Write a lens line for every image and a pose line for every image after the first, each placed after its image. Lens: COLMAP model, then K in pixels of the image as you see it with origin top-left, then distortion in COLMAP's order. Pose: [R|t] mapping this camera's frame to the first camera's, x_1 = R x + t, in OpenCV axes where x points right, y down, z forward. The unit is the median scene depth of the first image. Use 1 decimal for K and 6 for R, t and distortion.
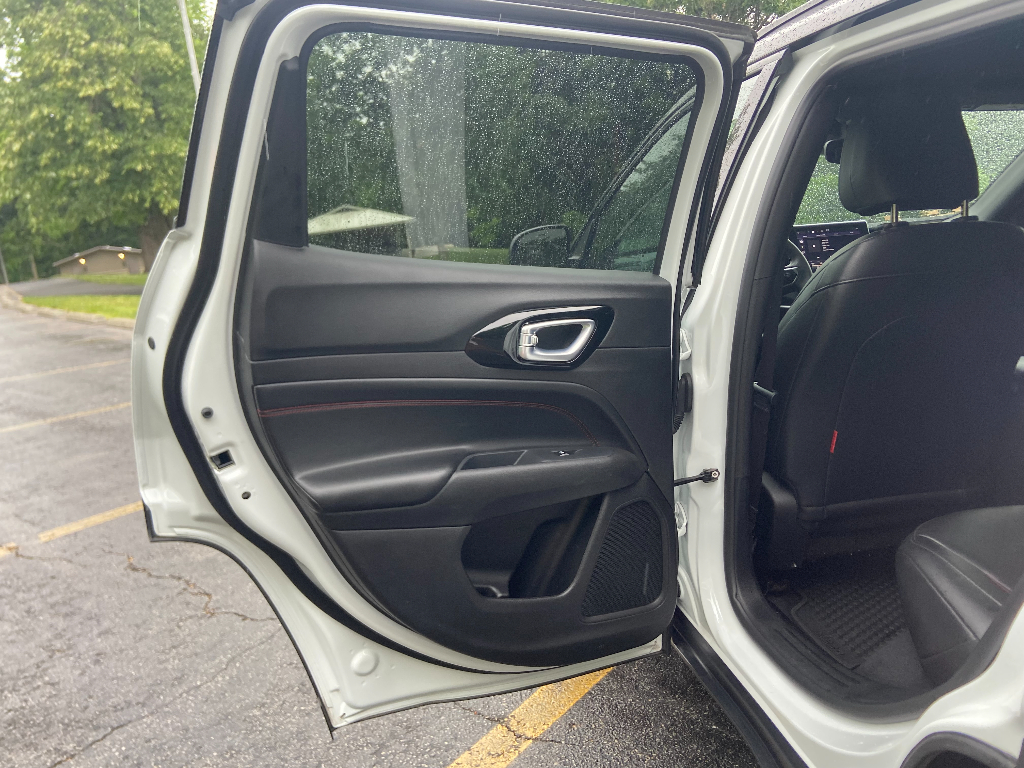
lens RADIAL K [[789.5, 0, 515.1], [0, 789.5, 376.9], [0, 0, 1]] dist [0.061659, -0.094094]
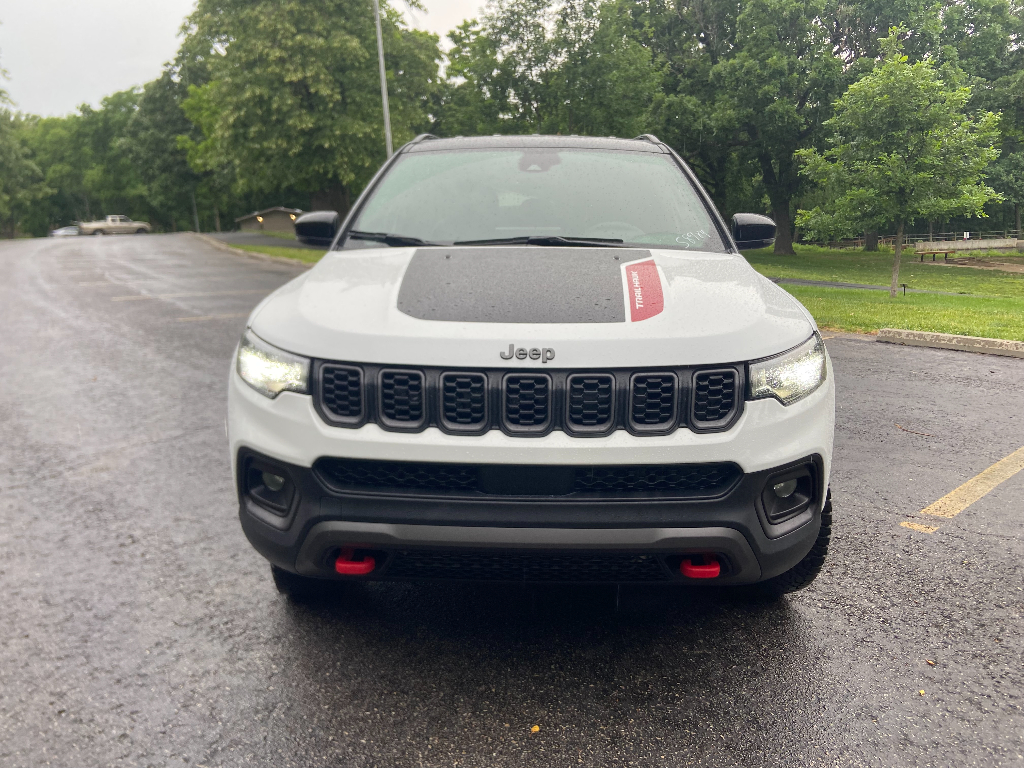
lens RADIAL K [[776.5, 0, 519.0], [0, 776.5, 382.6], [0, 0, 1]] dist [0.132558, -0.173705]
pose [[0.982514, 0.104837, -0.153866, 0.036341], [-0.100590, 0.994307, 0.035152, 0.025468], [0.156675, -0.019060, 0.987466, -0.141123]]
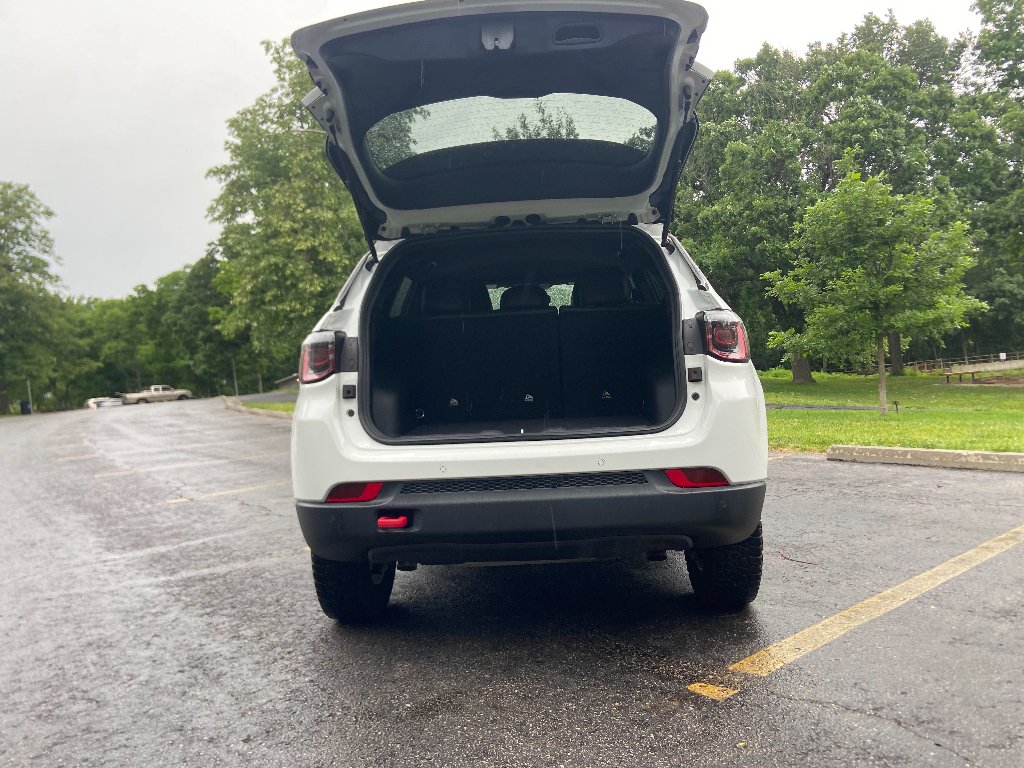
lens RADIAL K [[770.9, 0, 515.8], [0, 770.9, 383.1], [0, 0, 1]] dist [0.138245, -0.181584]
pose [[0.974104, 0.019442, -0.225262, 0.082667], [-0.053127, 0.988083, -0.144461, 0.025249], [0.219770, 0.152687, 0.963529, -0.103945]]
